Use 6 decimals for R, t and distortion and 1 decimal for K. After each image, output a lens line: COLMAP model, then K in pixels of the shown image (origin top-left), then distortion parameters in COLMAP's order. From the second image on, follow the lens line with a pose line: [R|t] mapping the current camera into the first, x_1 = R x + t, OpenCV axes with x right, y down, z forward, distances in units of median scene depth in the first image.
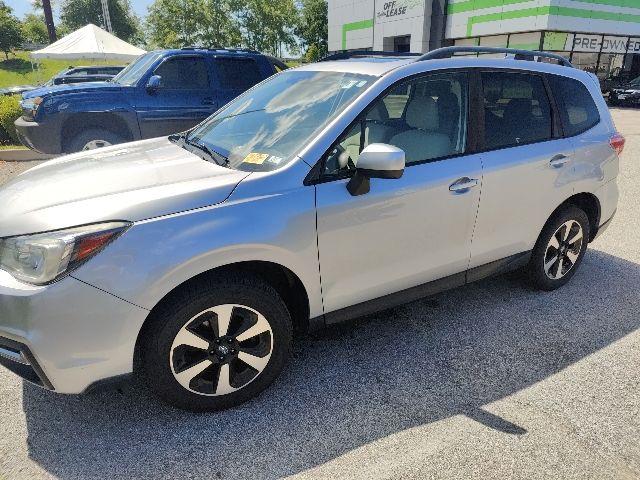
lens RADIAL K [[427.8, 0, 313.6], [0, 427.8, 237.9], [0, 0, 1]] dist [0.041874, -0.040492]
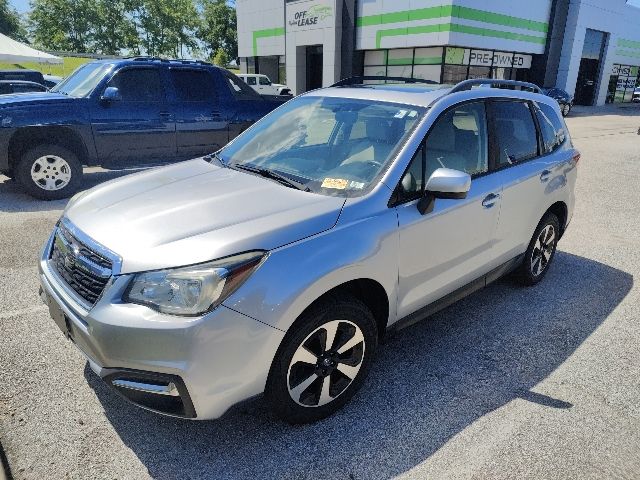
lens RADIAL K [[428.3, 0, 304.4], [0, 428.3, 241.4], [0, 0, 1]] dist [0.040059, -0.047522]
pose [[0.982048, -0.048948, 0.182170, -0.348682], [0.049554, 0.998771, 0.001225, -0.038007], [-0.182006, 0.007825, 0.983266, -0.043352]]
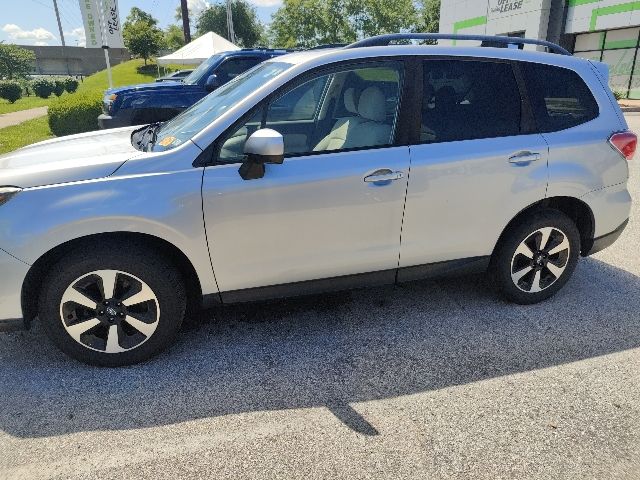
lens RADIAL K [[427.8, 0, 313.6], [0, 427.8, 237.9], [0, 0, 1]] dist [0.041874, -0.040492]
pose [[0.969379, 0.077640, -0.232972, 0.418289], [-0.078753, 0.996884, 0.004536, 0.020254], [0.232599, 0.013950, 0.972473, 0.032647]]
